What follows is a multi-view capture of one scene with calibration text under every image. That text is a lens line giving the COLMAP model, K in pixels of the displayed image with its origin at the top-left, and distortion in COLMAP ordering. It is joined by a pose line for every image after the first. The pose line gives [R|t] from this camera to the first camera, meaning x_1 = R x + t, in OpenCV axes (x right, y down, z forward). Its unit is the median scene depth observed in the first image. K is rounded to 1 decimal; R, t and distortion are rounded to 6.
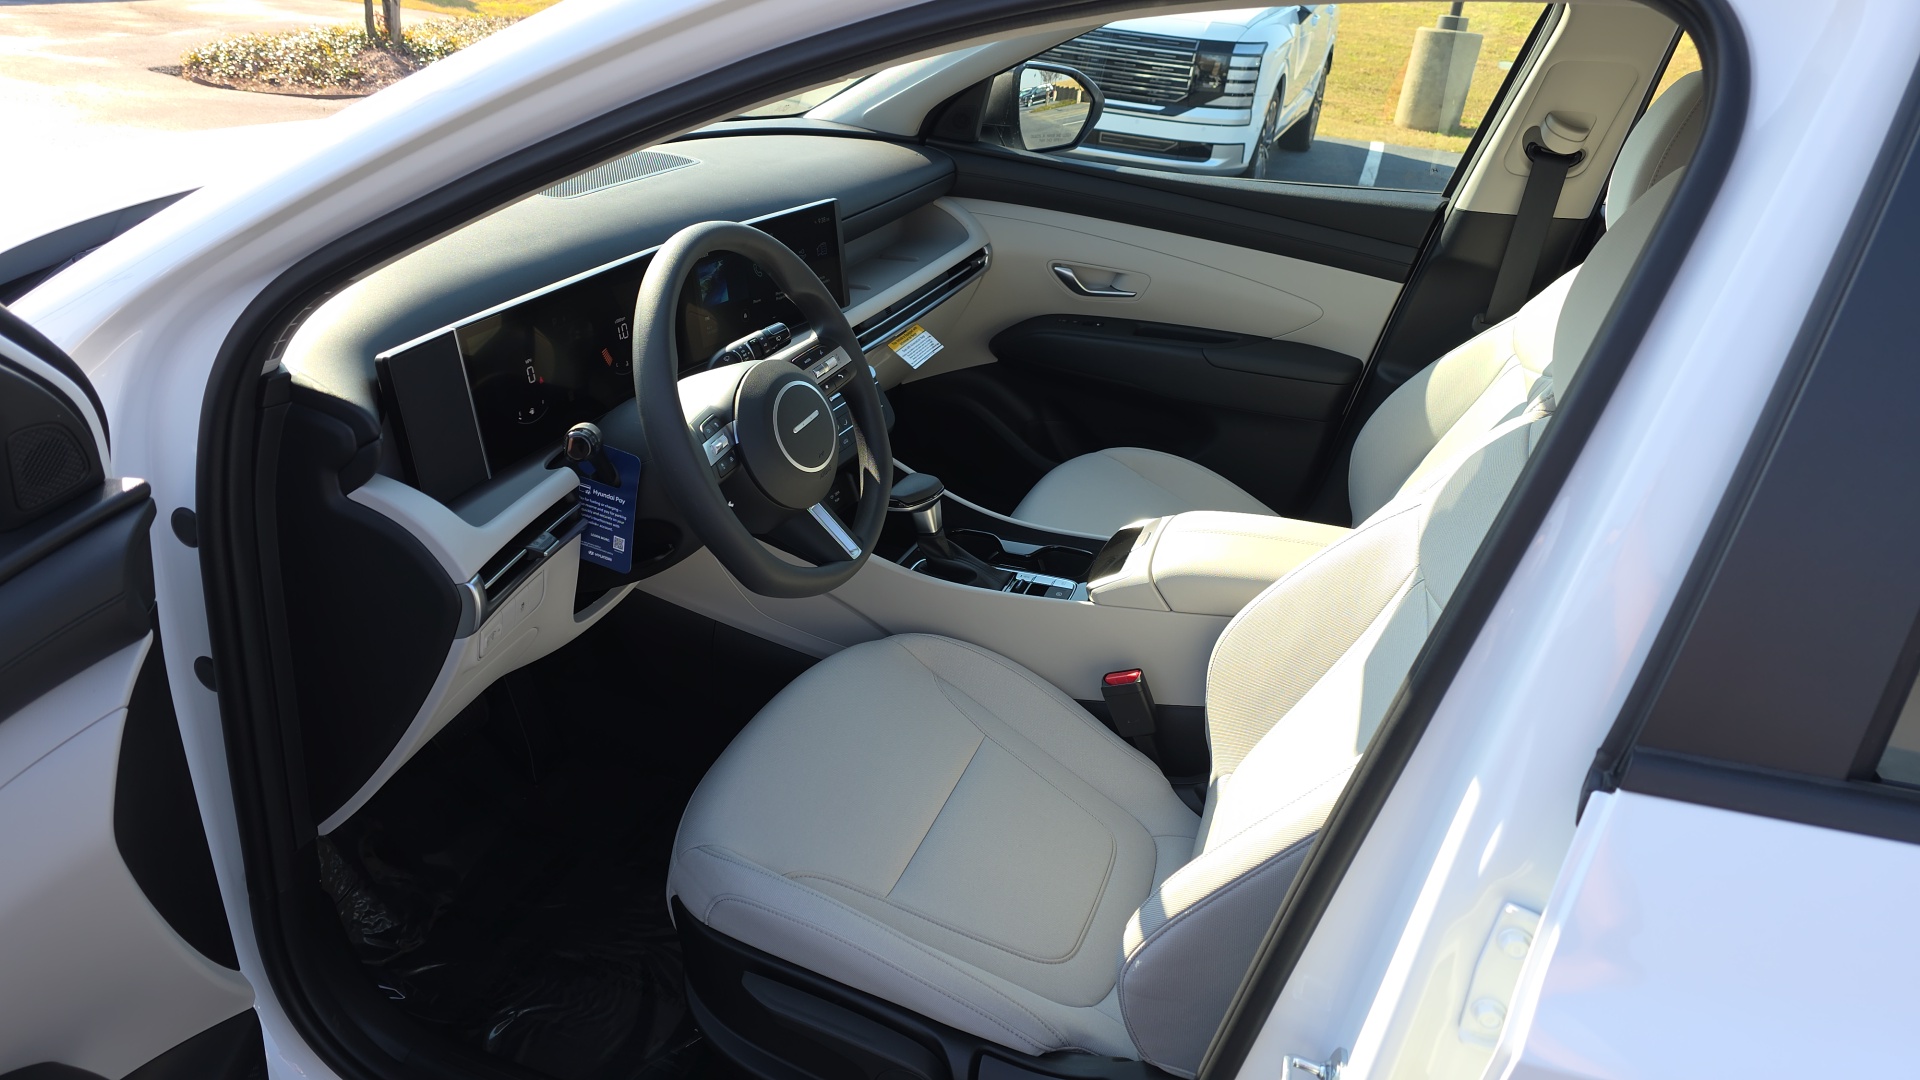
lens RADIAL K [[1281.3, 0, 960.0], [0, 1281.3, 540.0], [0, 0, 1]] dist [0.003866, -0.053185]
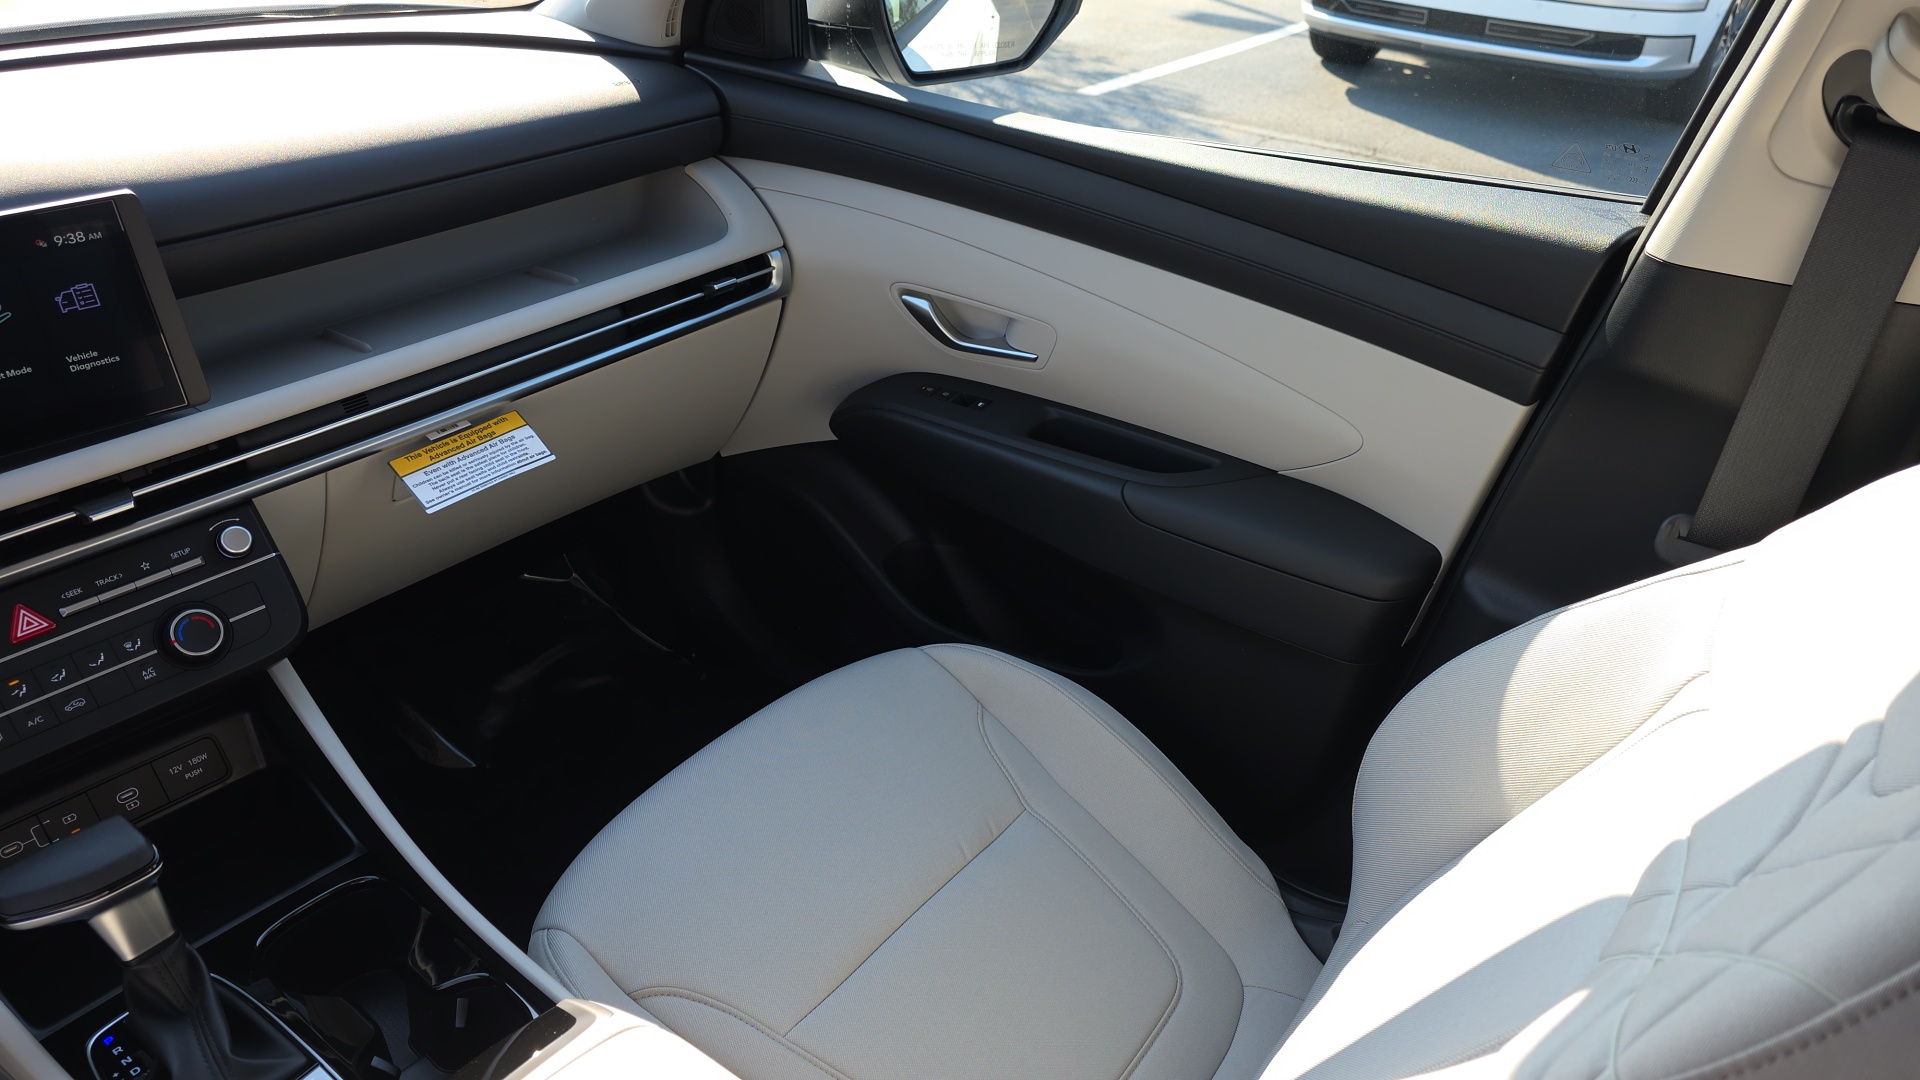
lens RADIAL K [[1304.1, 0, 988.2], [0, 1304.1, 545.3], [0, 0, 1]] dist [0.014170, -0.023217]
pose [[0.953030, 0.121322, -0.277515, 0.286456], [-0.098753, 0.990666, 0.093958, -0.168781], [0.286324, -0.062139, 0.956116, 0.490393]]
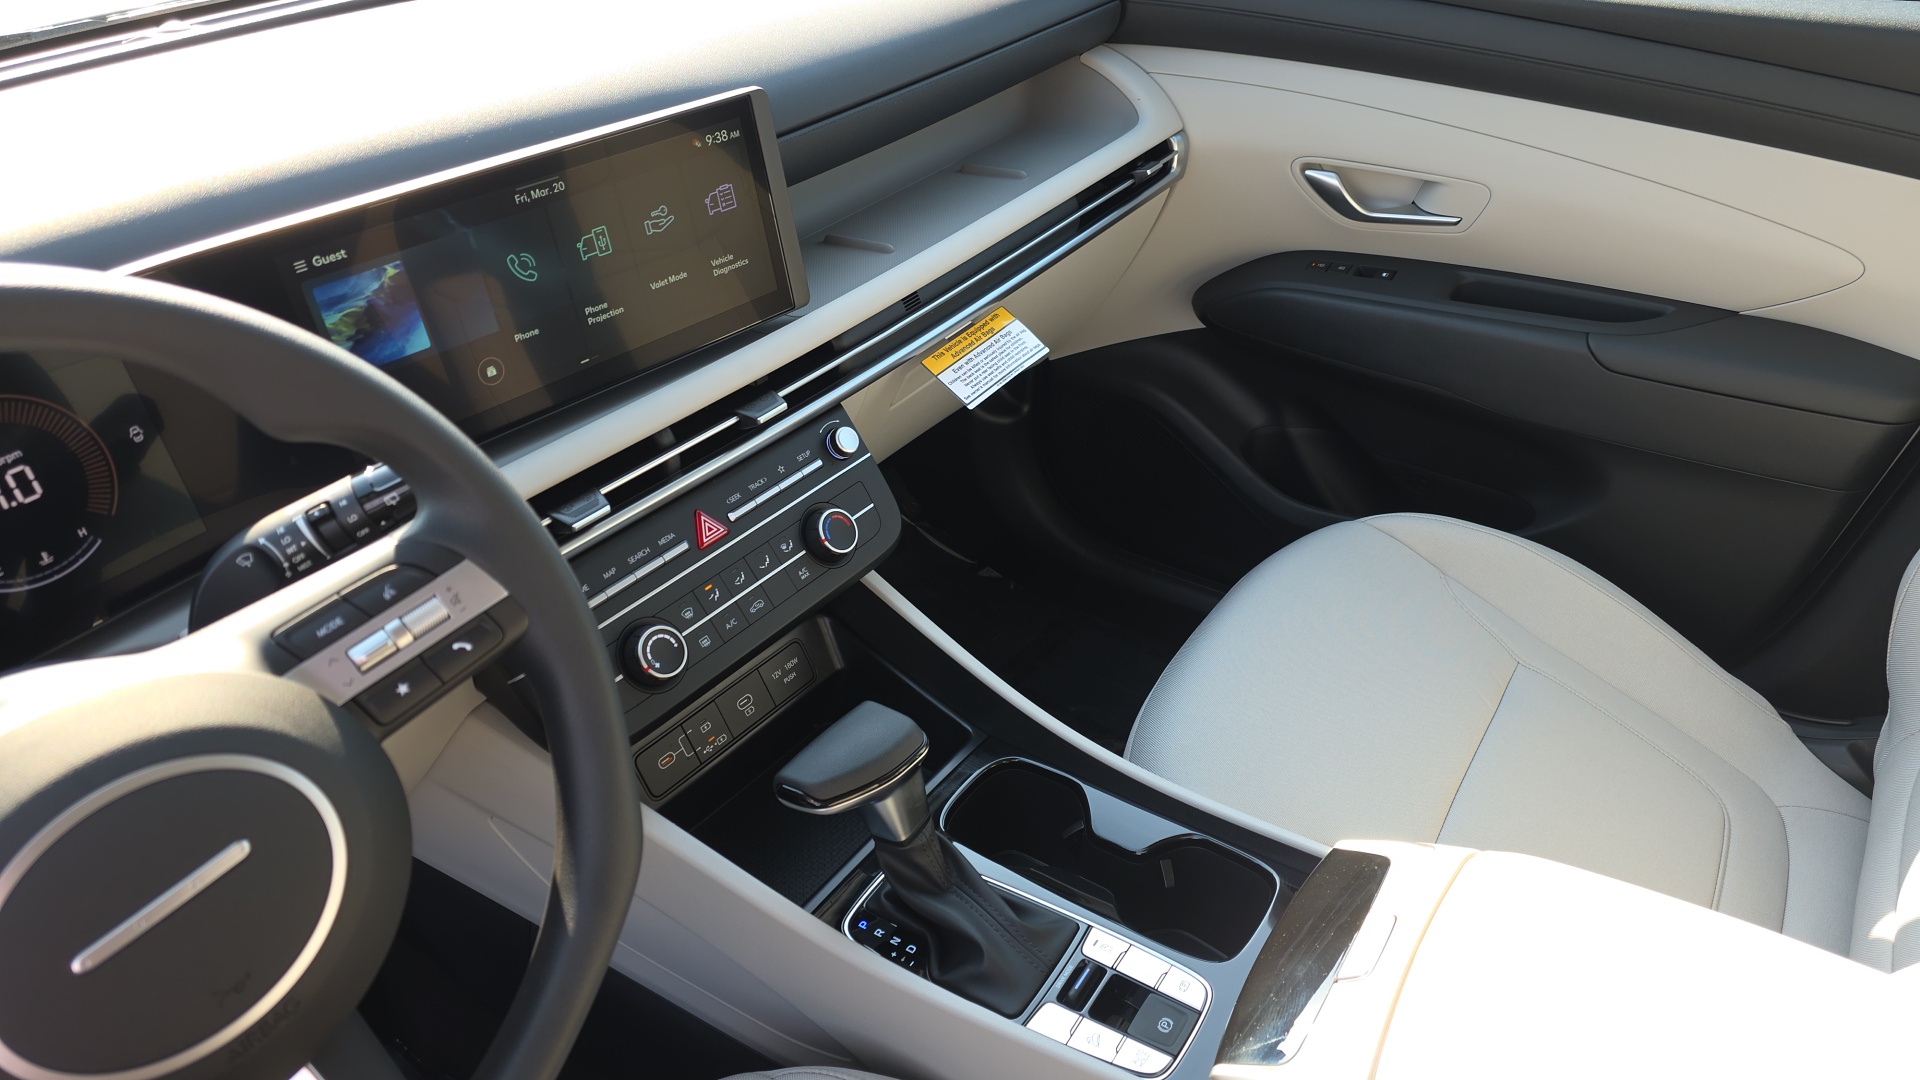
lens RADIAL K [[1286.5, 0, 953.4], [0, 1286.5, 543.6], [0, 0, 1]] dist [0.053297, -0.055214]
pose [[0.963833, 0.059739, -0.259723, 0.085175], [-0.024370, 0.990226, 0.137324, -0.132346], [0.265389, -0.126028, 0.955869, 0.430038]]
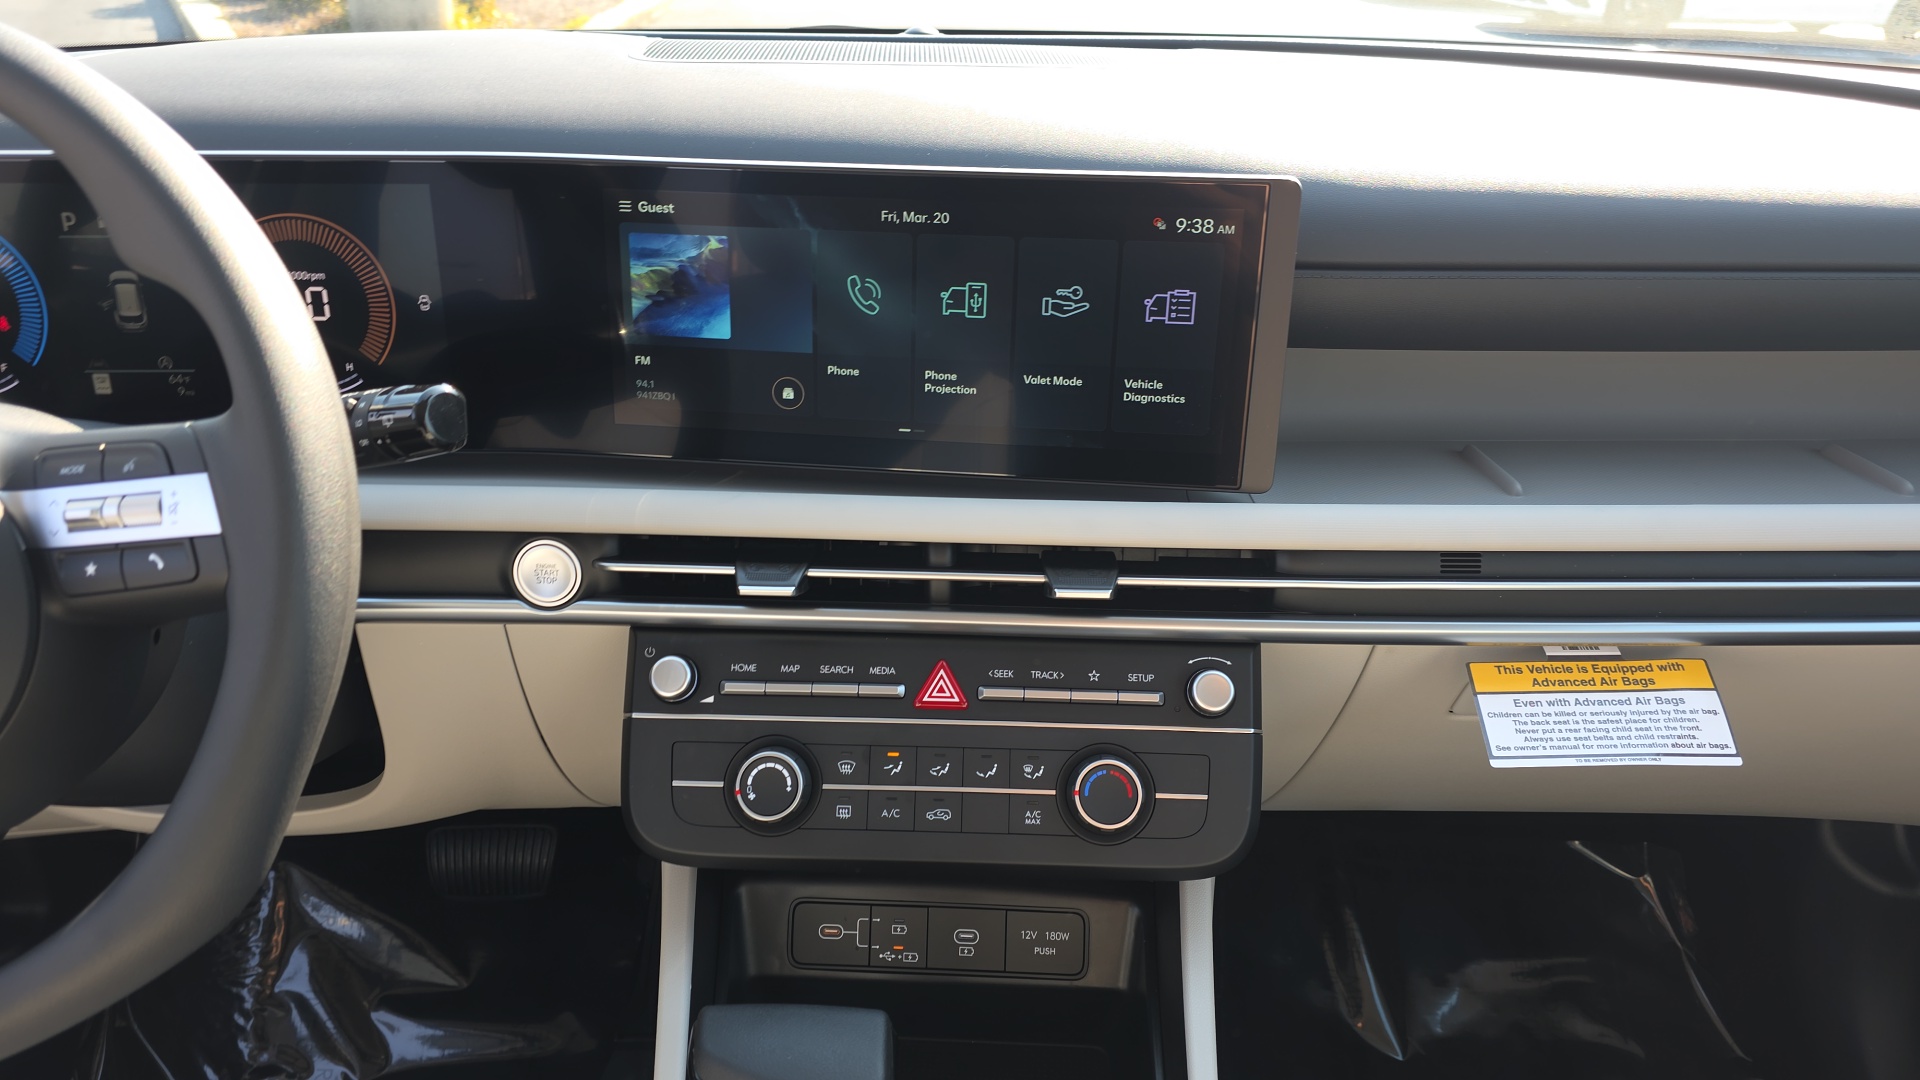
lens RADIAL K [[1304.7, 0, 951.7], [0, 1304.7, 542.5], [0, 0, 1]] dist [0.101222, -0.145049]
pose [[0.364087, 0.349282, -0.863390, 0.156335], [-0.399531, 0.895962, 0.193979, -0.169052], [0.841318, 0.274326, 0.465757, 0.630646]]
